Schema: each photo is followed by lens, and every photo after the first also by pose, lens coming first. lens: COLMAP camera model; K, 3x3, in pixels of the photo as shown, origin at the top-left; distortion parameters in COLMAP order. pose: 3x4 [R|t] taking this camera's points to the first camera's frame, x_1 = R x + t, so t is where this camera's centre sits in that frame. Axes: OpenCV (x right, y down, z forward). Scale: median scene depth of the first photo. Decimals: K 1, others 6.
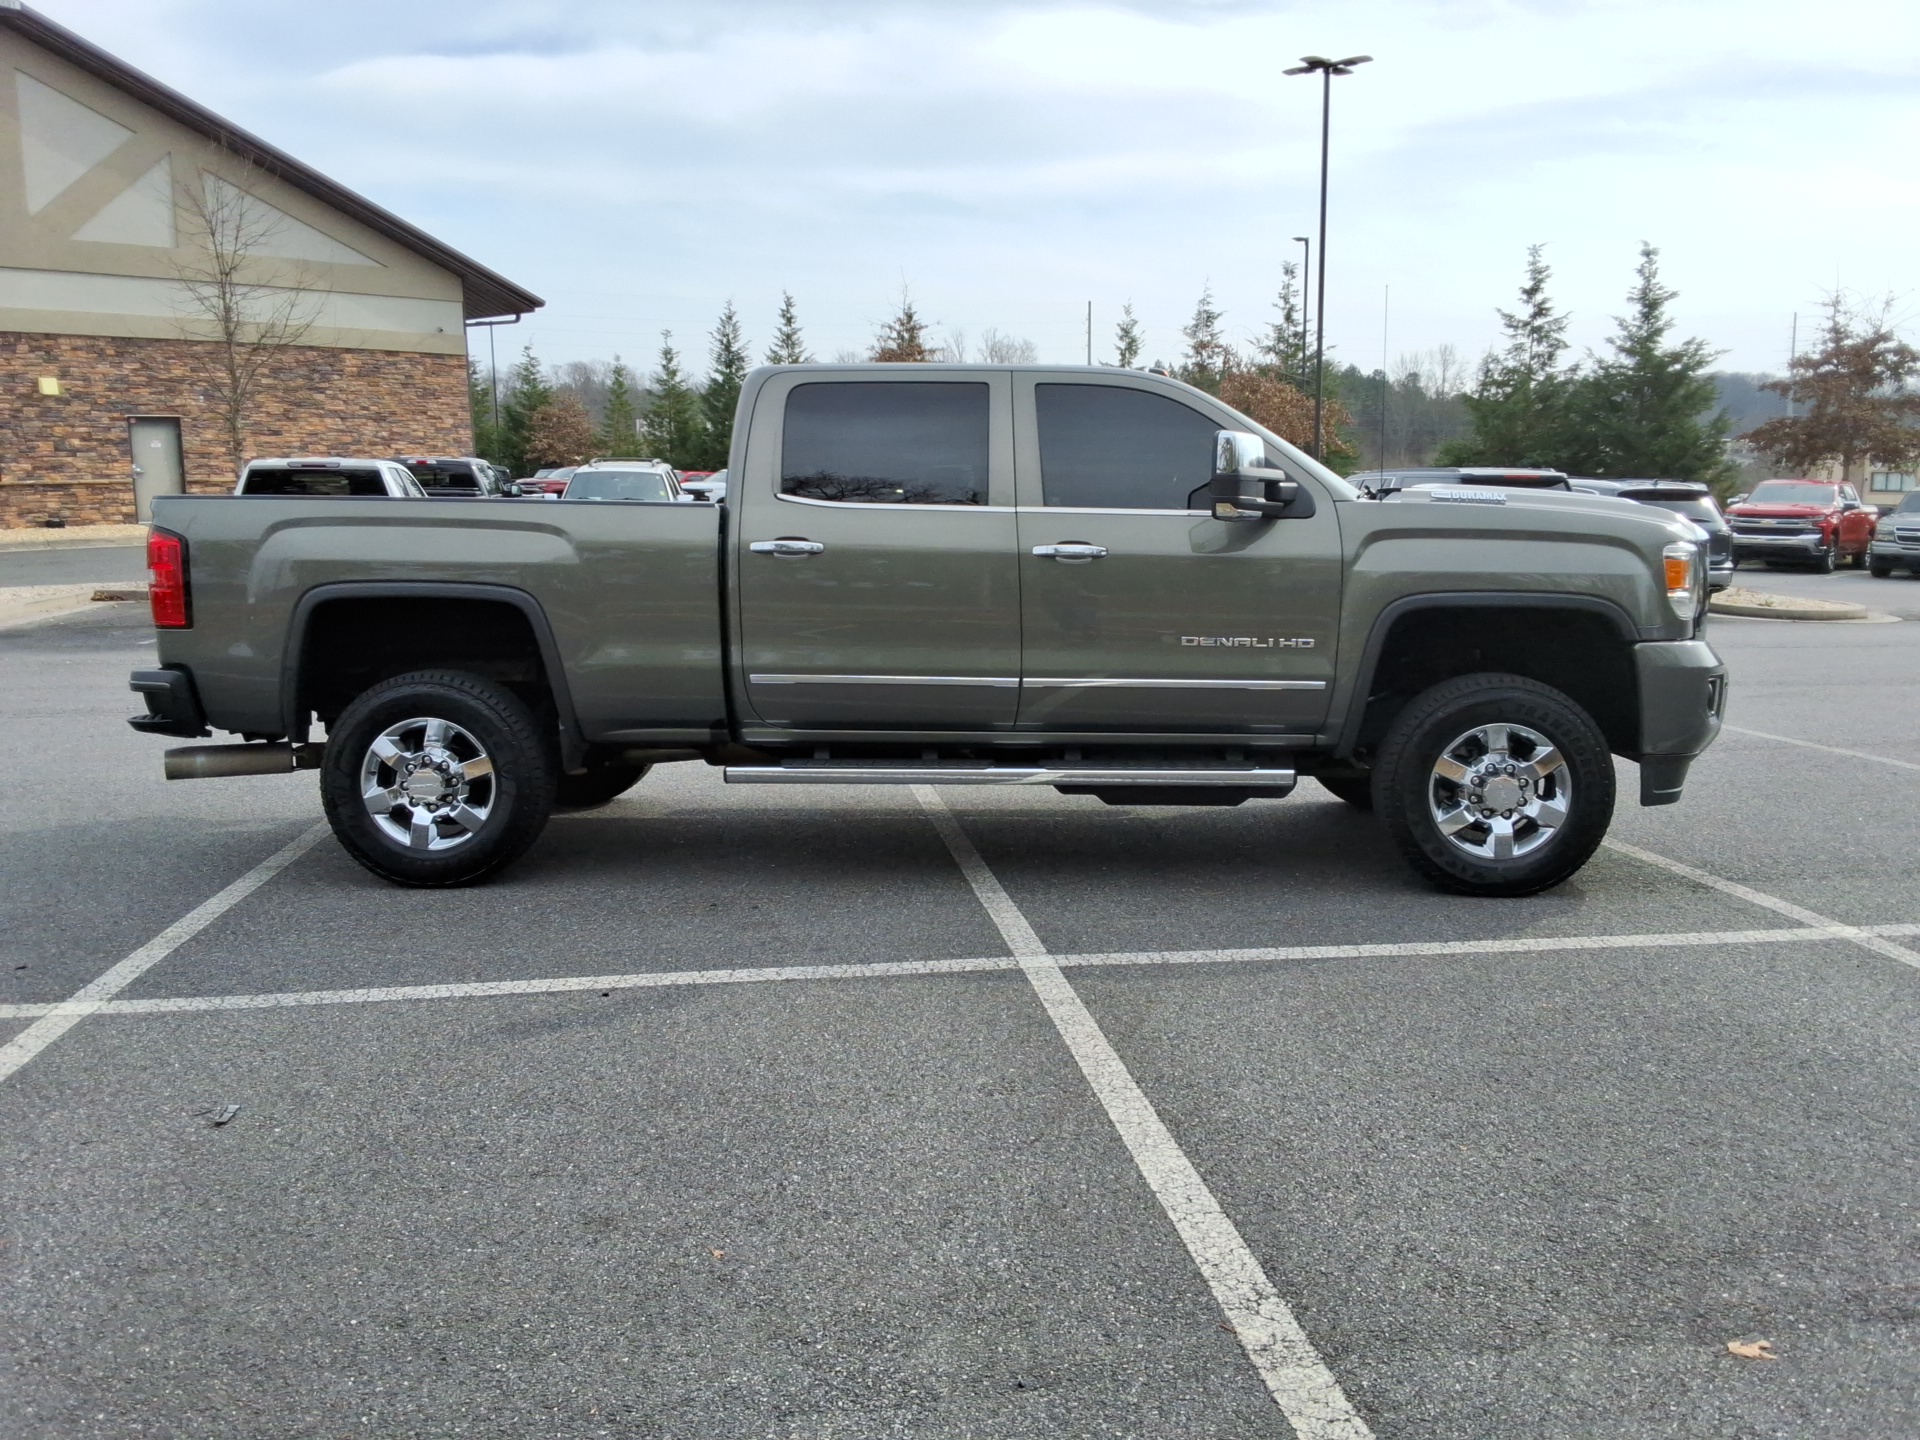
lens RADIAL K [[1537.6, 0, 983.8], [0, 1537.6, 698.3], [0, 0, 1]] dist [0.126591, -0.207727]
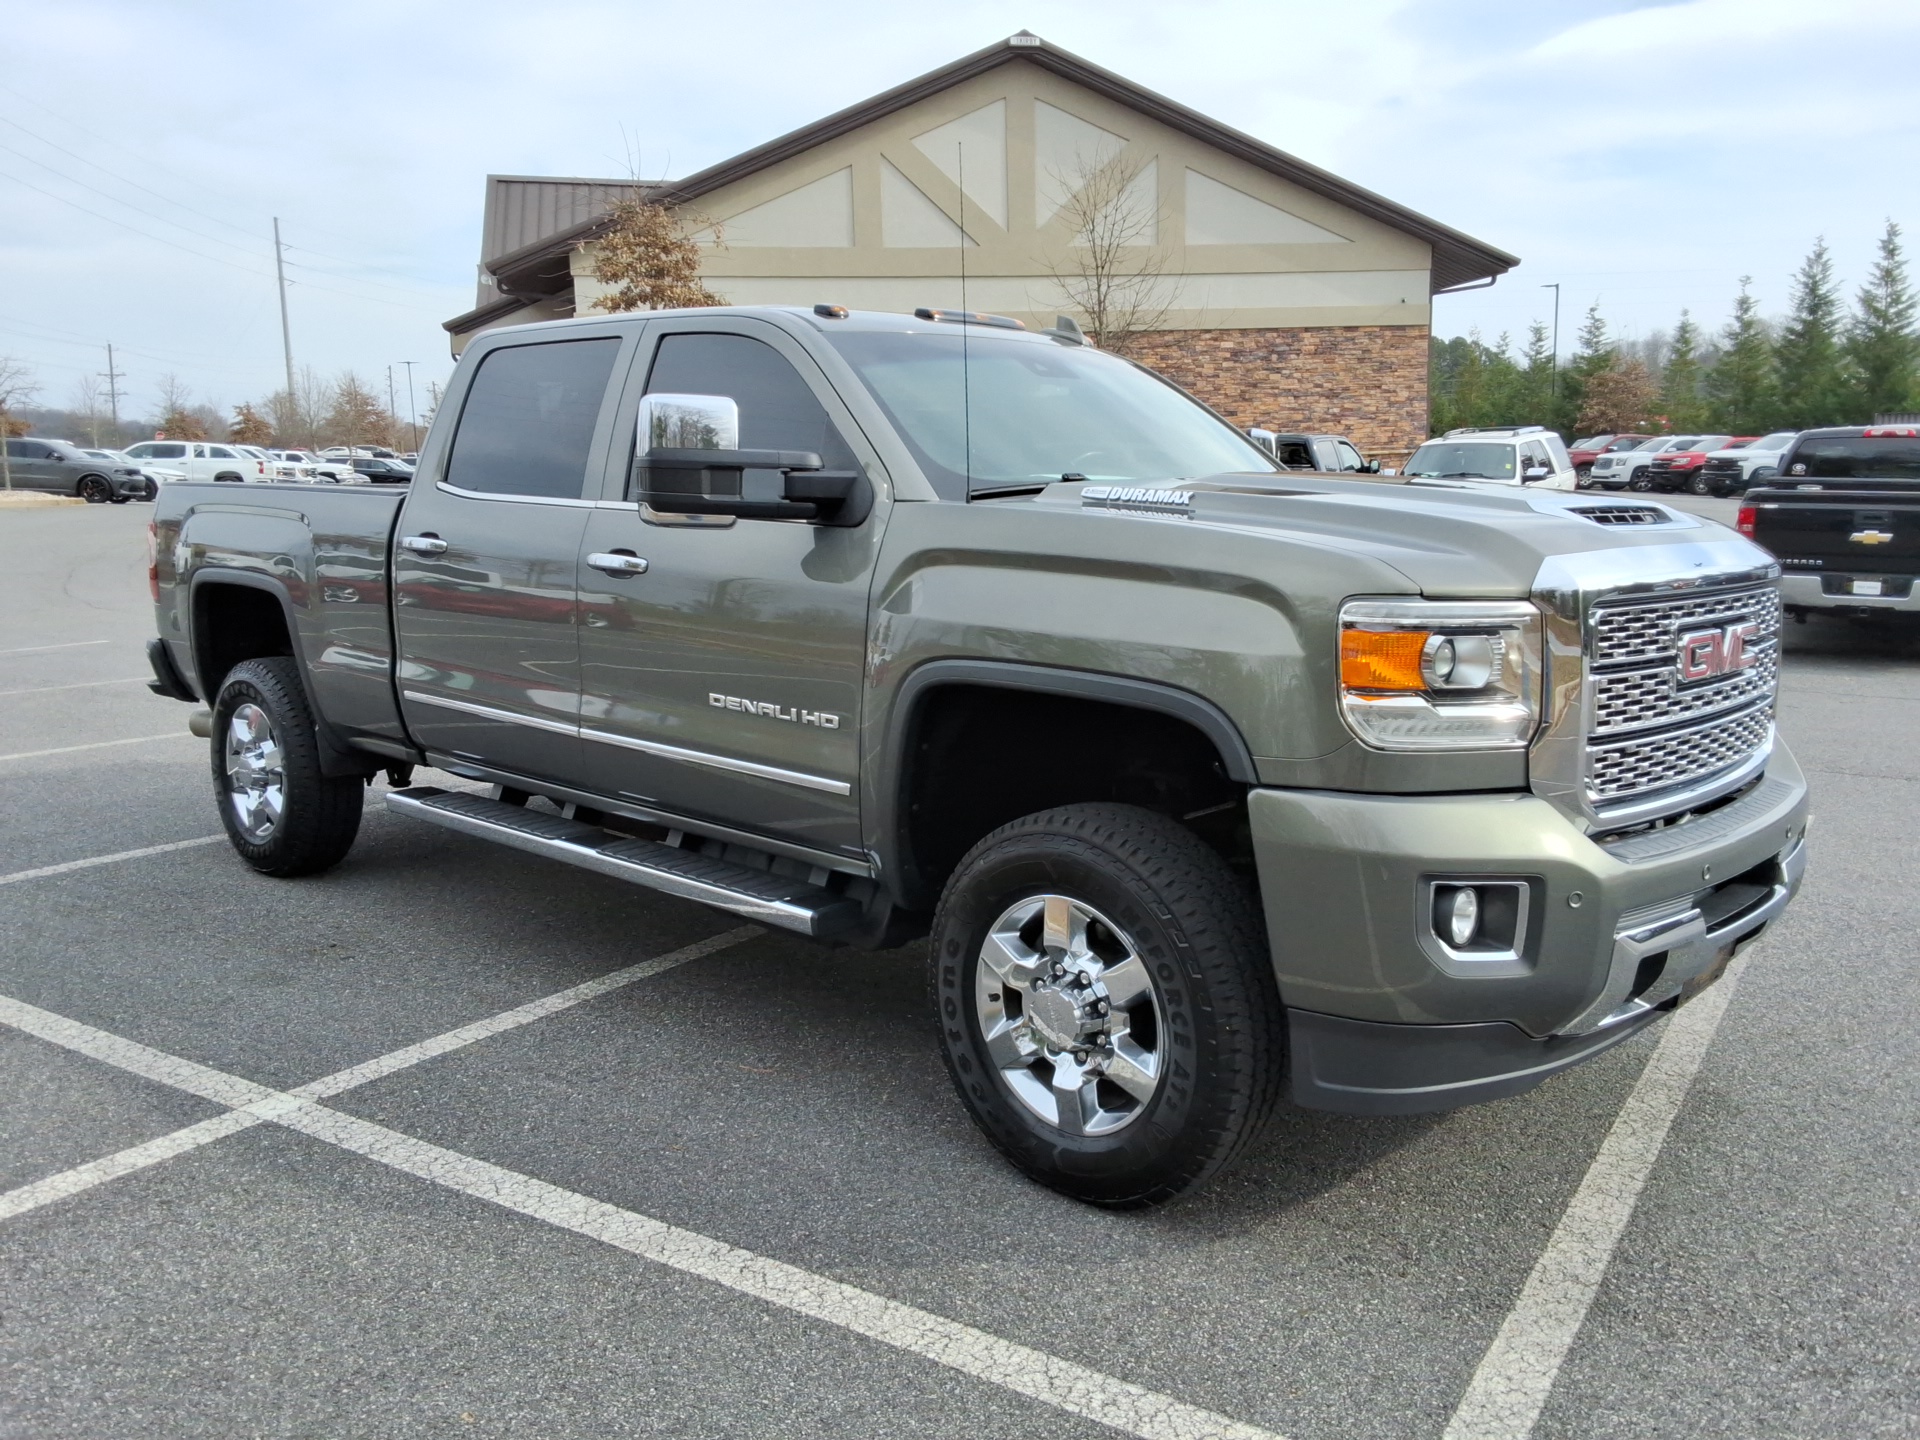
lens RADIAL K [[1537.6, 0, 983.8], [0, 1537.6, 698.3], [0, 0, 1]] dist [0.126591, -0.207727]
pose [[0.755098, 0.093125, -0.648964, 0.114144], [-0.081340, 0.995520, 0.048213, -0.013785], [0.650546, 0.016381, 0.759290, 0.093705]]
